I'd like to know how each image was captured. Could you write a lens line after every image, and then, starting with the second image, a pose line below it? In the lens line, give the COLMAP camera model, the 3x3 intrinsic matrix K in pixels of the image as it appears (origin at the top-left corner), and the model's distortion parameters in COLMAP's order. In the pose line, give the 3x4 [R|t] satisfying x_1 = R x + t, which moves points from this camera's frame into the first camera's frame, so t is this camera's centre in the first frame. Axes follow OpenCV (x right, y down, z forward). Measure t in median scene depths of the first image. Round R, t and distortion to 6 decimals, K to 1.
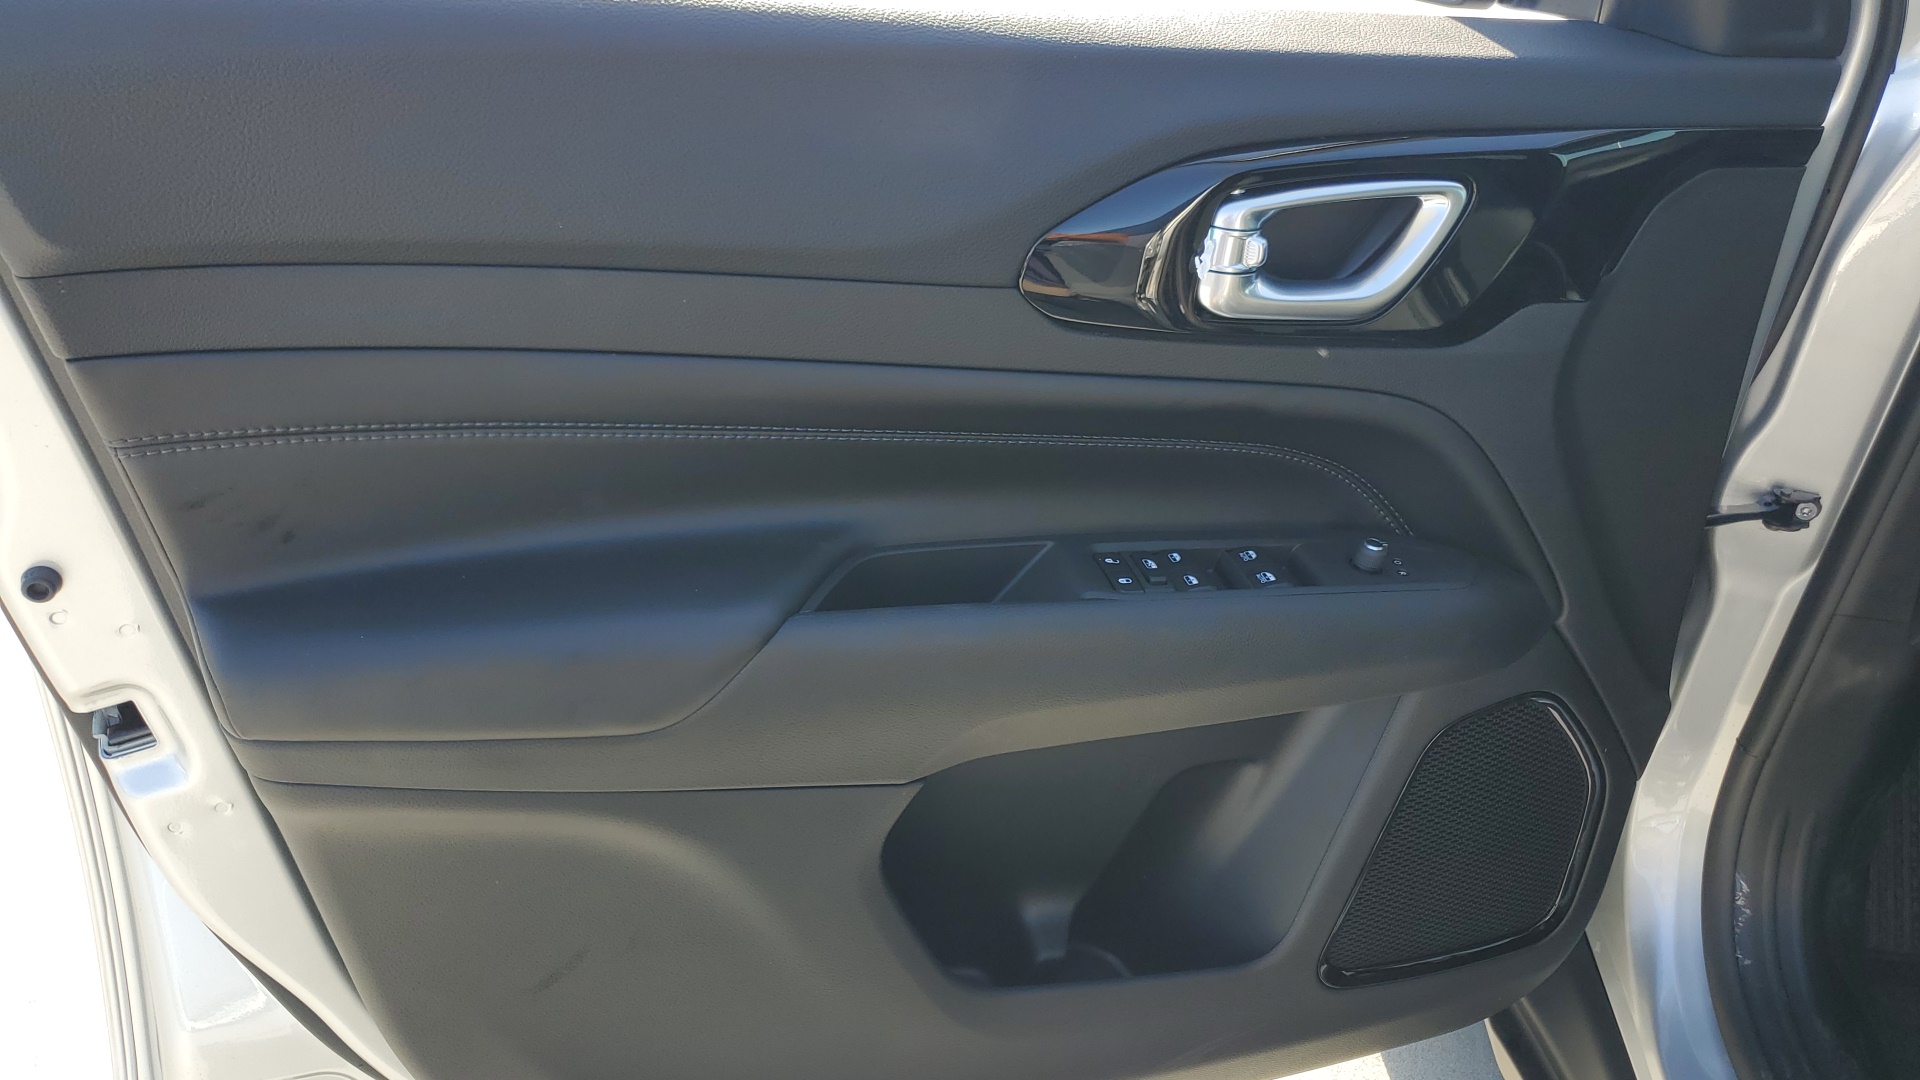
lens RADIAL K [[1503.0, 0, 965.0], [0, 1503.0, 555.3], [0, 0, 1]] dist [0.017060, -0.004040]
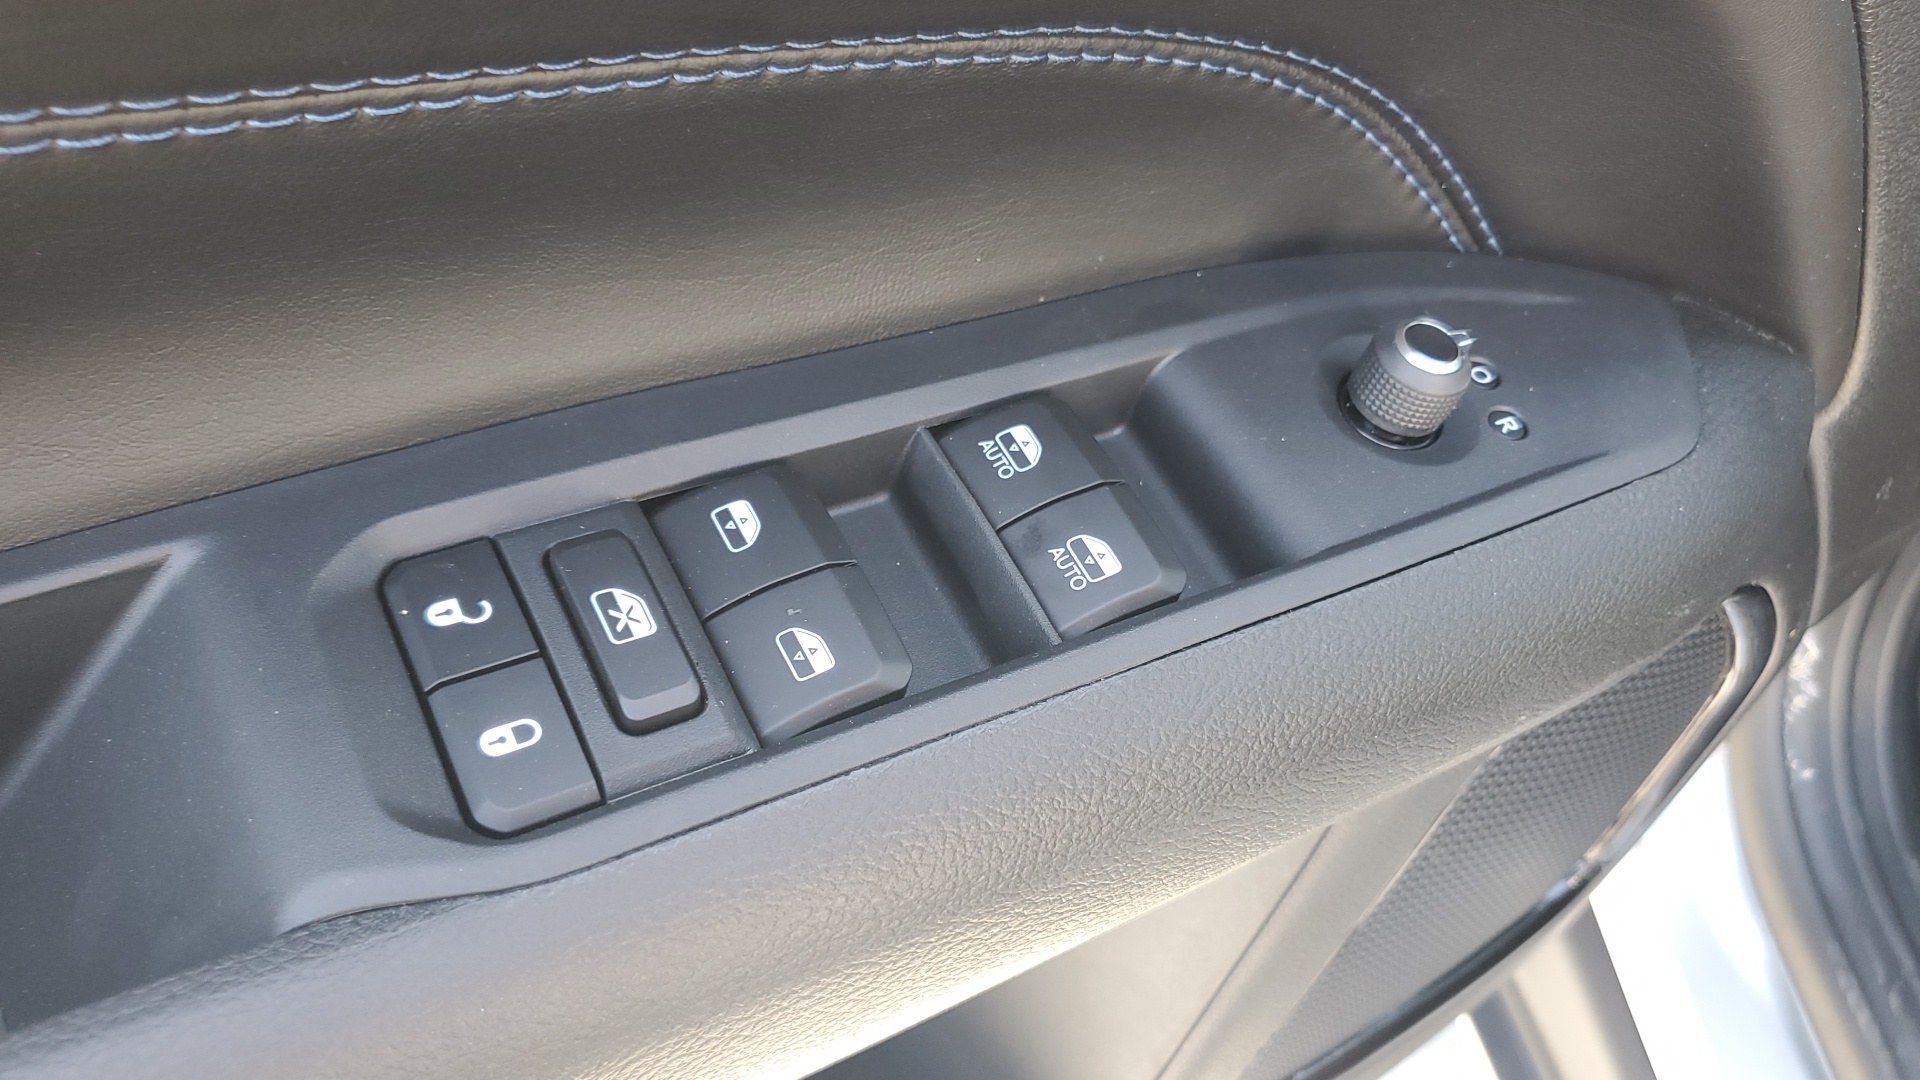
lens RADIAL K [[1503.0, 0, 965.0], [0, 1503.0, 555.3], [0, 0, 1]] dist [0.017060, -0.004040]
pose [[0.979379, -0.117066, 0.164659, 0.130774], [0.041751, 0.914696, 0.401981, -0.091290], [-0.197671, -0.386817, 0.900721, 0.738680]]
